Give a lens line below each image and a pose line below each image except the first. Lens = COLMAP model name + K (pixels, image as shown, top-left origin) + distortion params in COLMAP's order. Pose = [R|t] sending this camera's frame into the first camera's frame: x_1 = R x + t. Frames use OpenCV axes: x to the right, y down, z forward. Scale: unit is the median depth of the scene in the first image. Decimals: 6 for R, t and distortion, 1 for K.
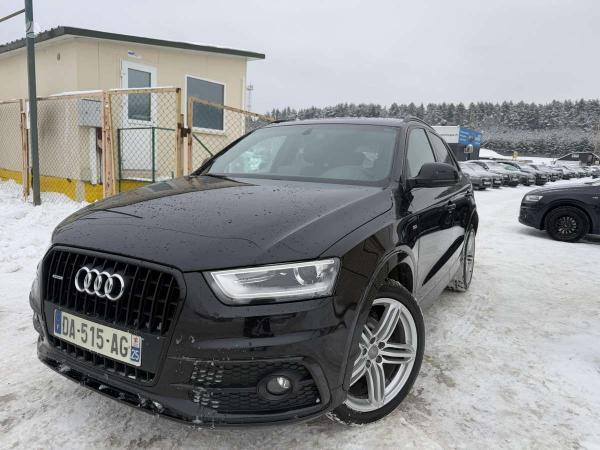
lens RADIAL K [[435.5, 0, 298.5], [0, 435.5, 227.9], [0, 0, 1]] dist [0.007210, -0.006445]
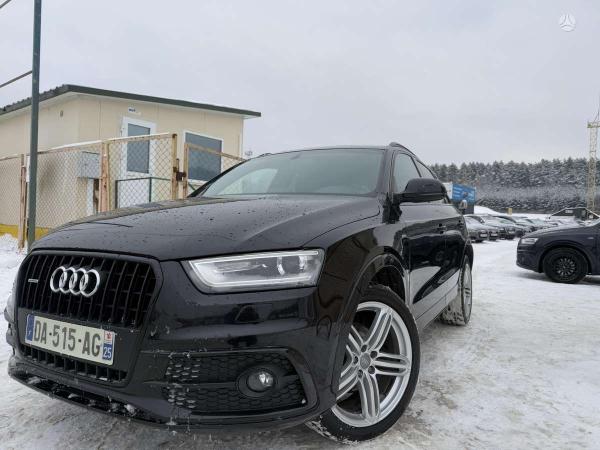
lens RADIAL K [[435.5, 0, 298.5], [0, 435.5, 227.9], [0, 0, 1]] dist [0.007210, -0.006445]
pose [[0.999855, -0.016762, 0.002846, 0.024412], [0.016998, 0.989423, -0.144057, 0.109507], [-0.000401, 0.144085, 0.989565, 0.022486]]
